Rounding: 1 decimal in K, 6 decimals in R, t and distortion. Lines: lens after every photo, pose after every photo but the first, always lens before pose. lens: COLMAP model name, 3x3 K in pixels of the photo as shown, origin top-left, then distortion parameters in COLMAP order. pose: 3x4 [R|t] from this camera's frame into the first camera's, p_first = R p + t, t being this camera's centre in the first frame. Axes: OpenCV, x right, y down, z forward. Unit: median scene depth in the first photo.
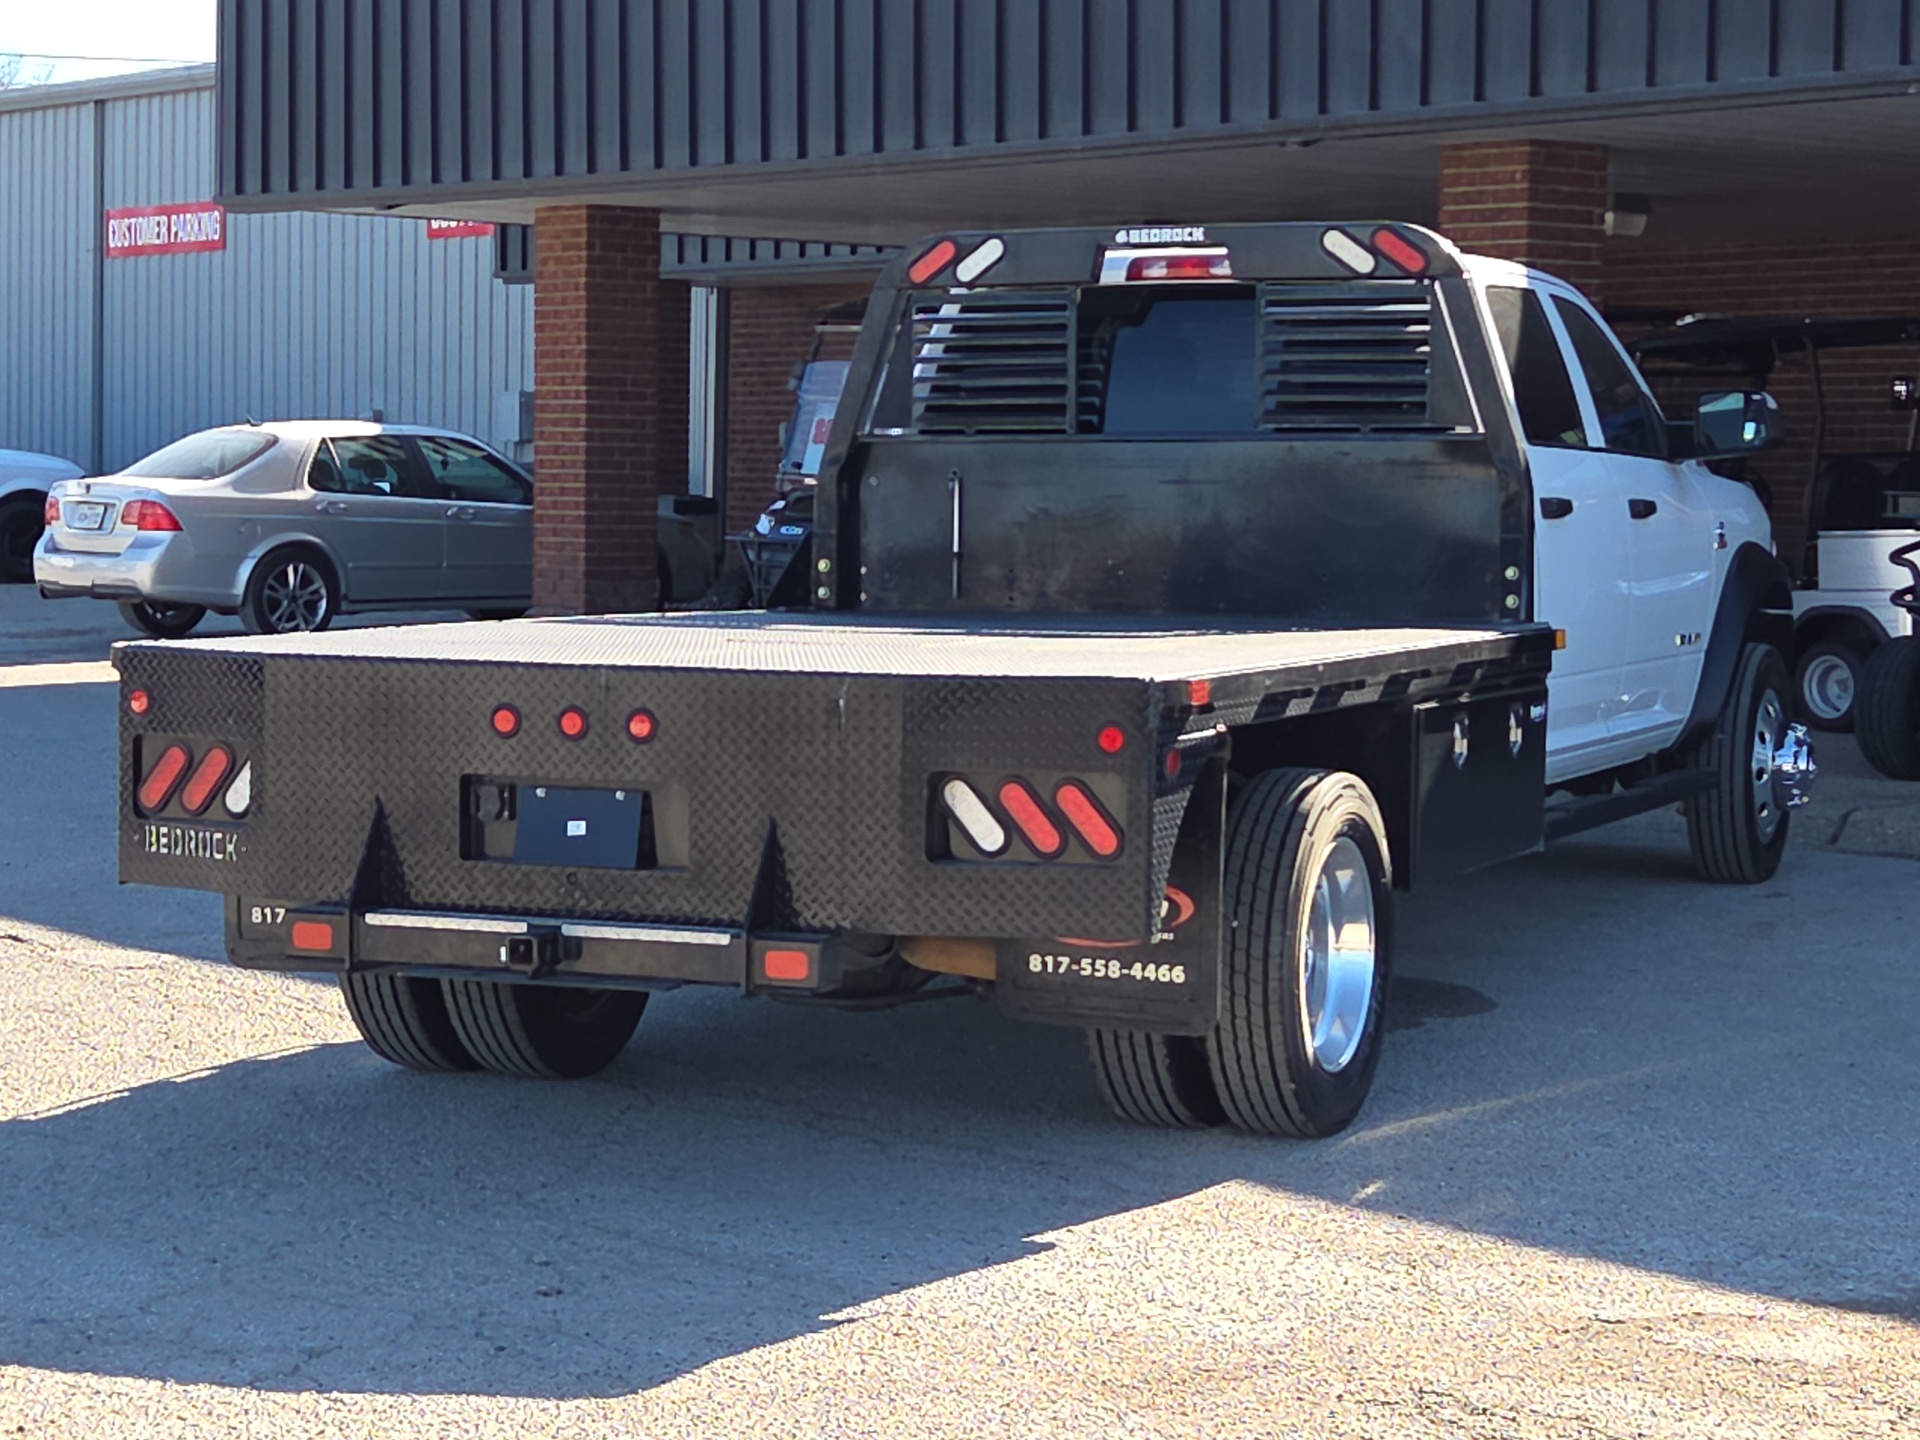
lens RADIAL K [[4133.2, 0, 960.0], [0, 4133.2, 720.0], [0, 0, 1]] dist [0.116439, 0.136637]
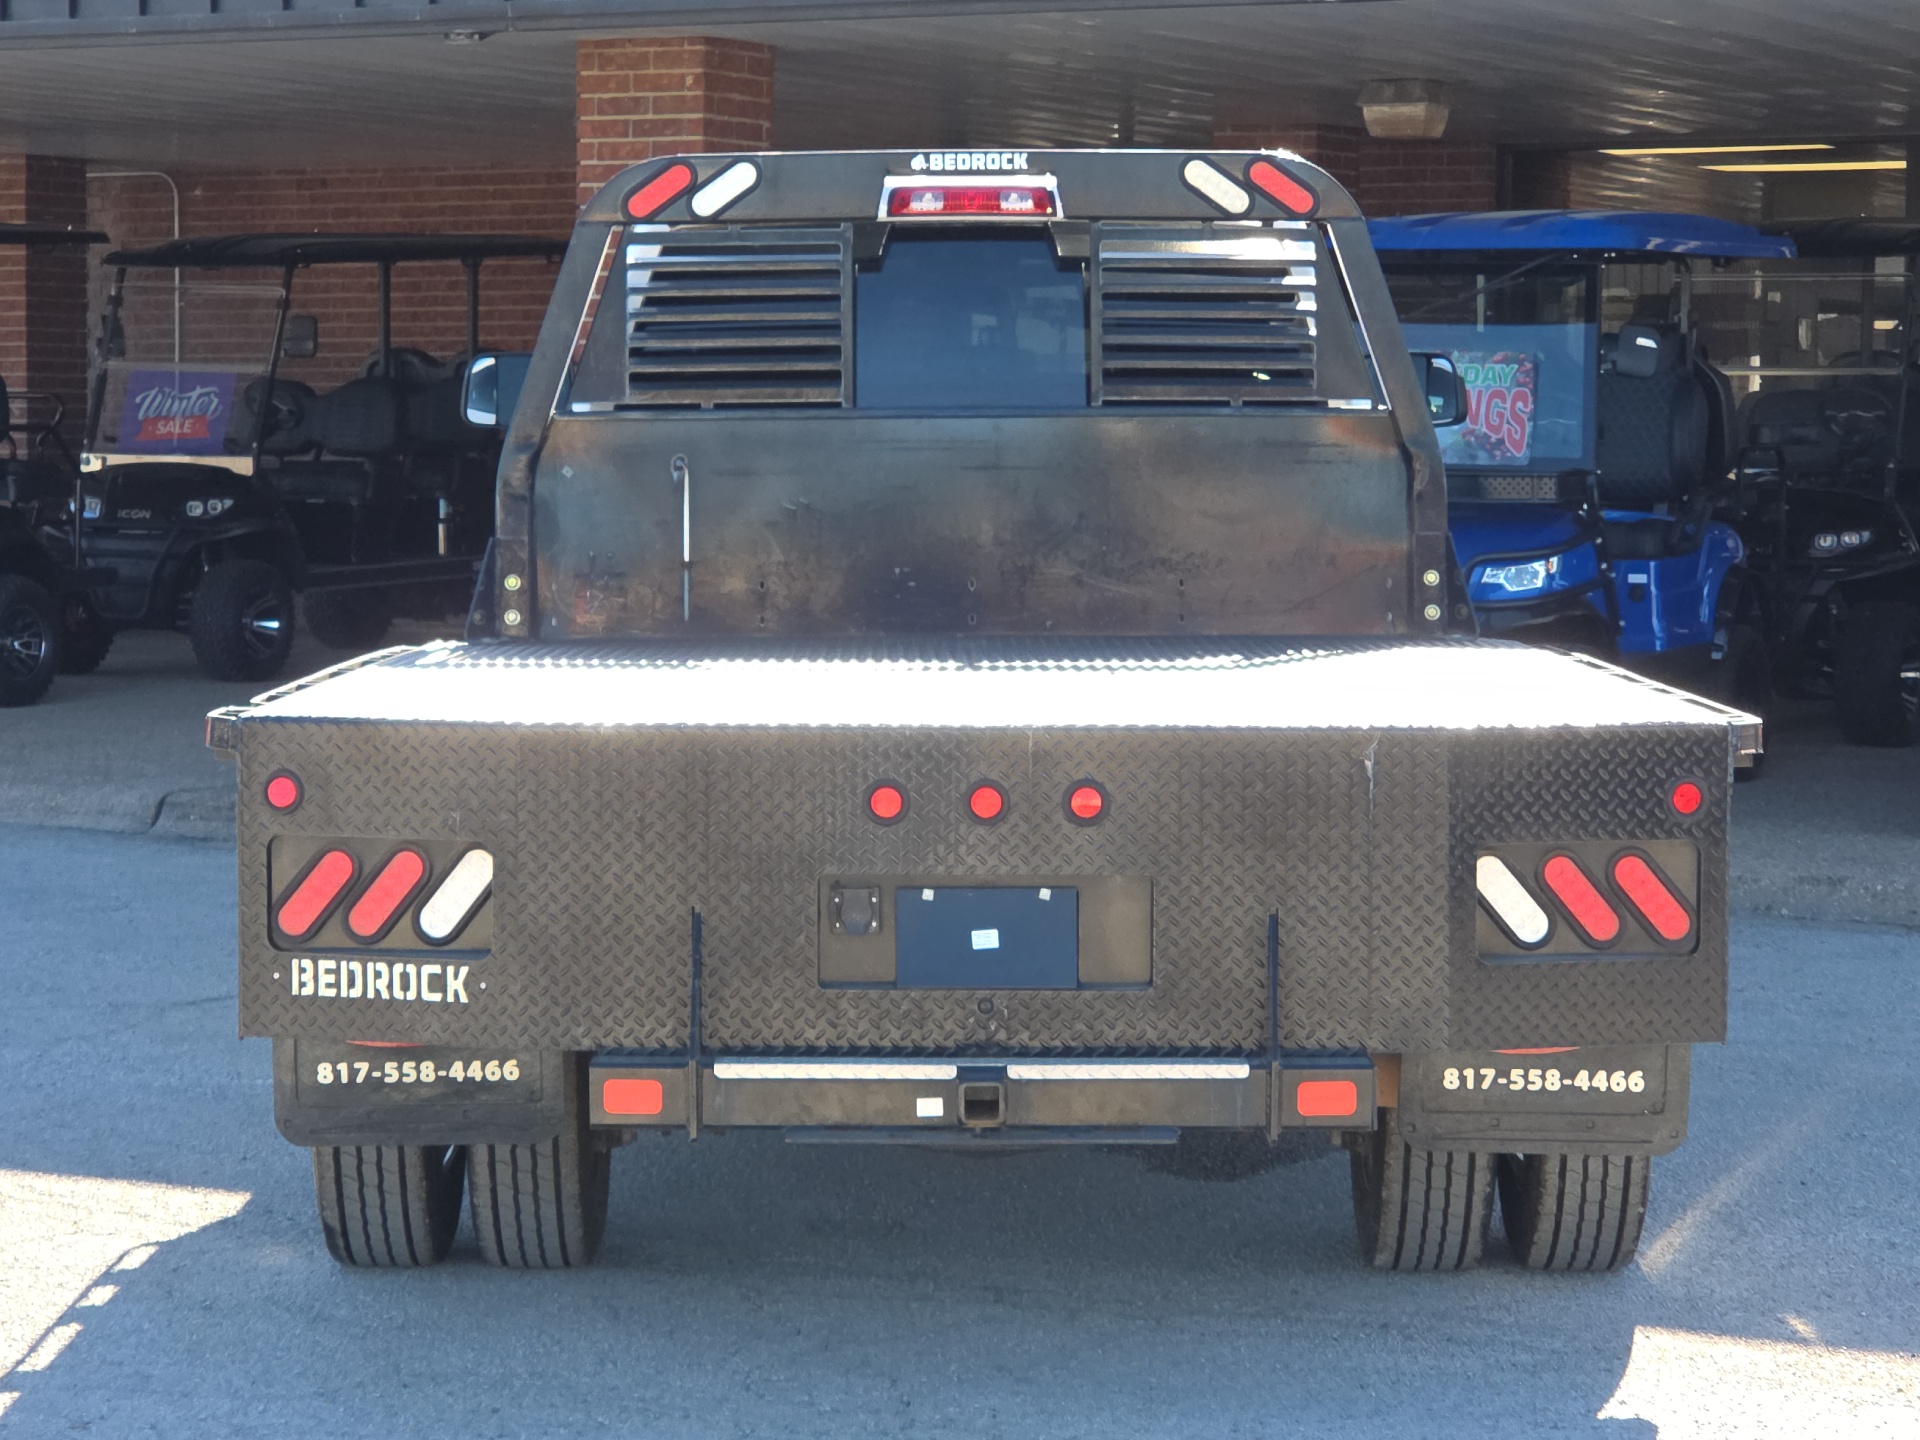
lens RADIAL K [[5225.0, 0, 960.0], [0, 5225.0, 720.0], [0, 0, 1]] dist [-1.218924, 26.762204]
pose [[0.920107, -0.029572, 0.390548, -0.461074], [0.030621, 0.999525, 0.003542, -0.017452], [-0.390468, 0.008699, 0.920576, 0.113016]]
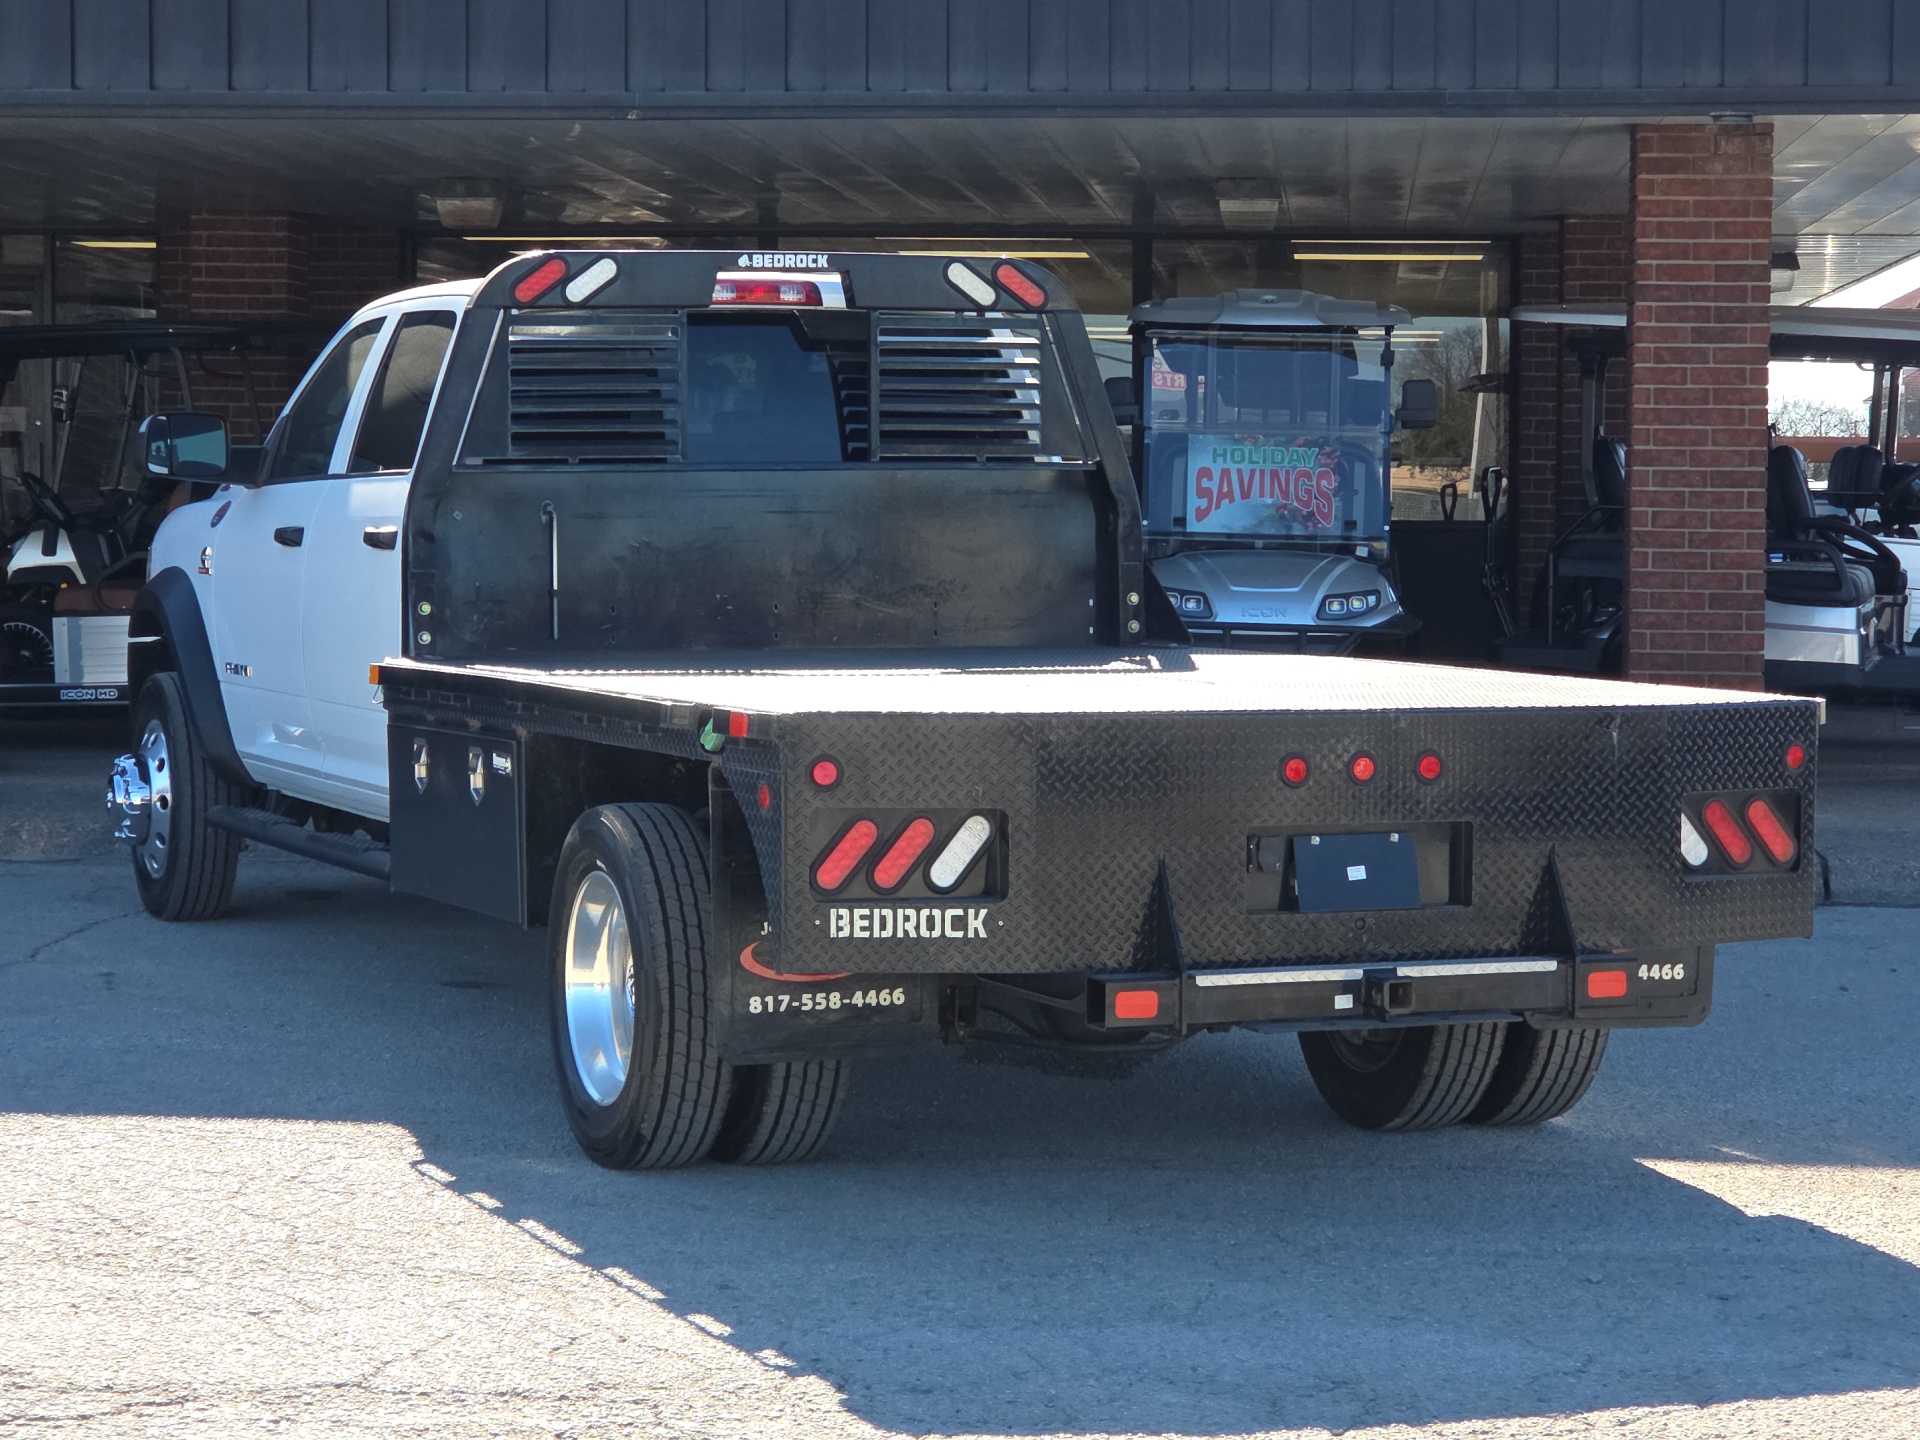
lens RADIAL K [[4737.3, 0, 960.0], [0, 4737.3, 720.0], [0, 0, 1]] dist [-1.025092, 20.045295]
pose [[0.708388, -0.041453, 0.704604, -0.940425], [0.044442, 0.998913, 0.014087, -0.030492], [-0.704422, 0.021335, 0.709460, 0.252844]]
